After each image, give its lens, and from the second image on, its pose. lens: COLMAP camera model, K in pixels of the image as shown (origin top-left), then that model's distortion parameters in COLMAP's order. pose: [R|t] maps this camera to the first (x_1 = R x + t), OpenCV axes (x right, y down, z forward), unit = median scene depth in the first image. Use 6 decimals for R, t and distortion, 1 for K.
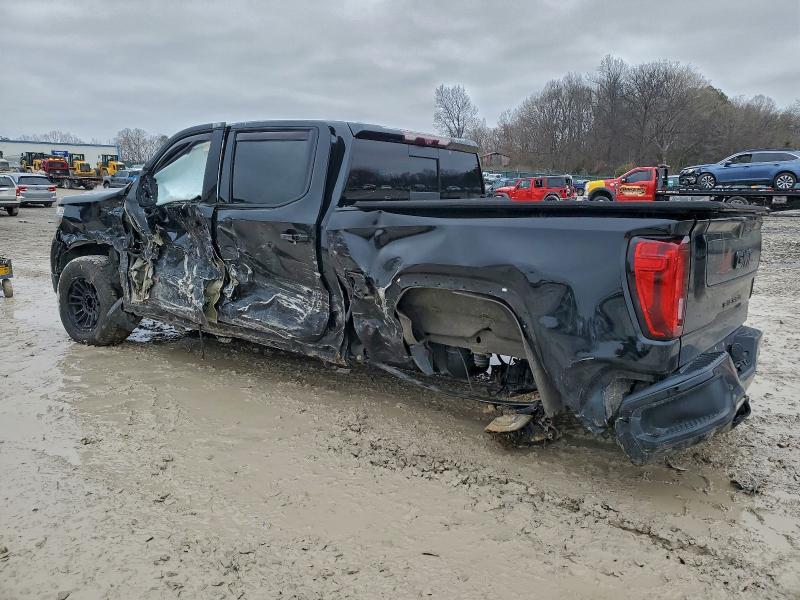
lens RADIAL K [[573.9, 0, 395.3], [0, 573.9, 300.4], [0, 0, 1]] dist [0.032073, -0.005012]
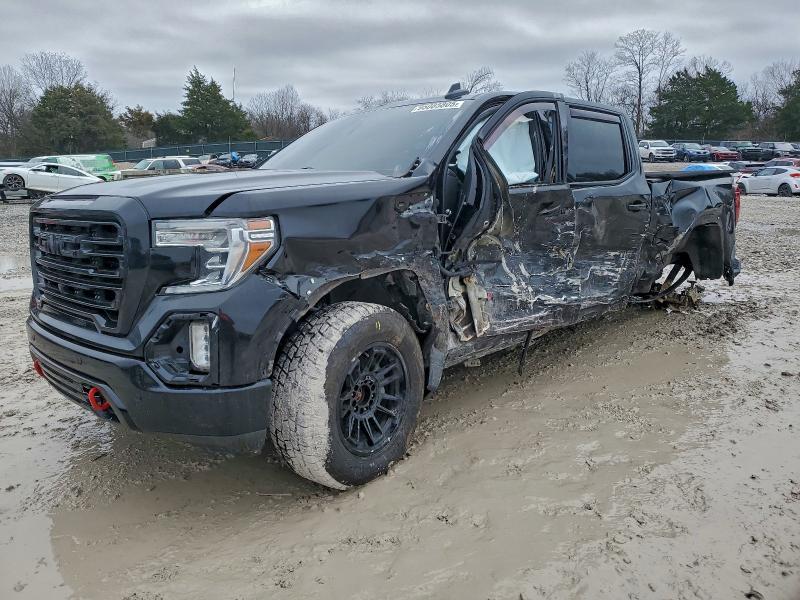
lens RADIAL K [[573.9, 0, 395.3], [0, 573.9, 300.4], [0, 0, 1]] dist [0.032073, -0.005012]
pose [[0.213923, -0.223549, 0.950927, -1.299600], [0.198737, 0.963063, 0.181694, -0.215716], [-0.956421, 0.150116, 0.250449, 1.092167]]
